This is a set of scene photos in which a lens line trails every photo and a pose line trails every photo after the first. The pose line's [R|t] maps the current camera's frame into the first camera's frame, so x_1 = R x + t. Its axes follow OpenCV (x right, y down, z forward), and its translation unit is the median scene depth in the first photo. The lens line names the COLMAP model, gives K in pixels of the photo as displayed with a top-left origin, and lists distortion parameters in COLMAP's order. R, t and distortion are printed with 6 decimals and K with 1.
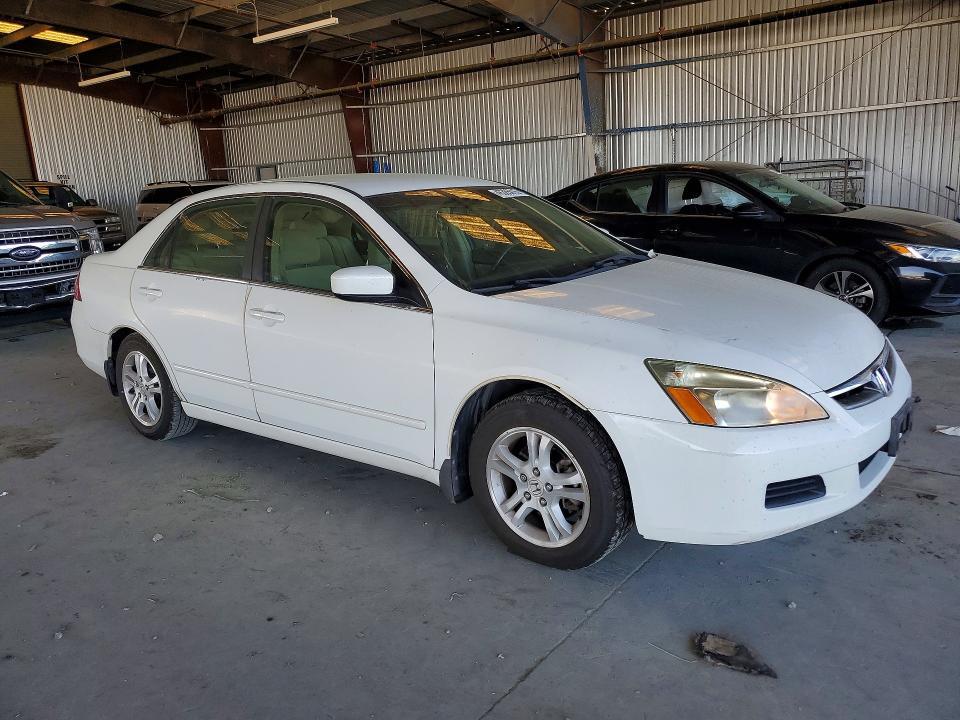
lens RADIAL K [[741.7, 0, 480.0], [0, 741.7, 360.0], [0, 0, 1]] dist [-0.005003, -0.001595]
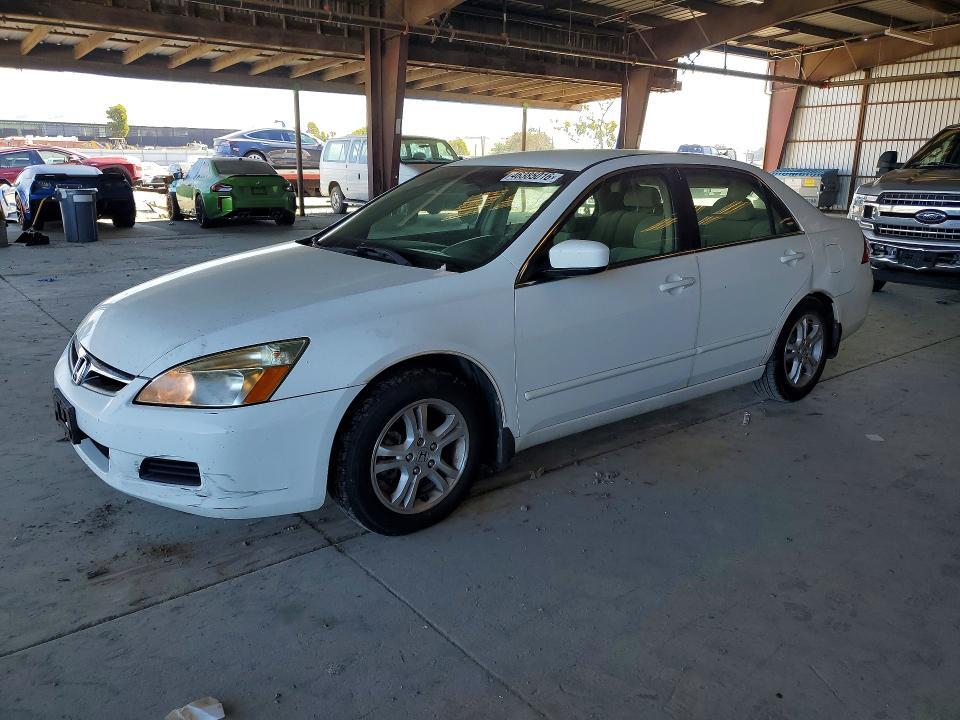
lens RADIAL K [[741.7, 0, 480.0], [0, 741.7, 360.0], [0, 0, 1]] dist [-0.005003, -0.001595]
pose [[-0.214010, 0.291645, -0.932278, 0.514743], [-0.227765, 0.913186, 0.337957, -0.169316], [0.949907, 0.284666, -0.129004, 0.616057]]
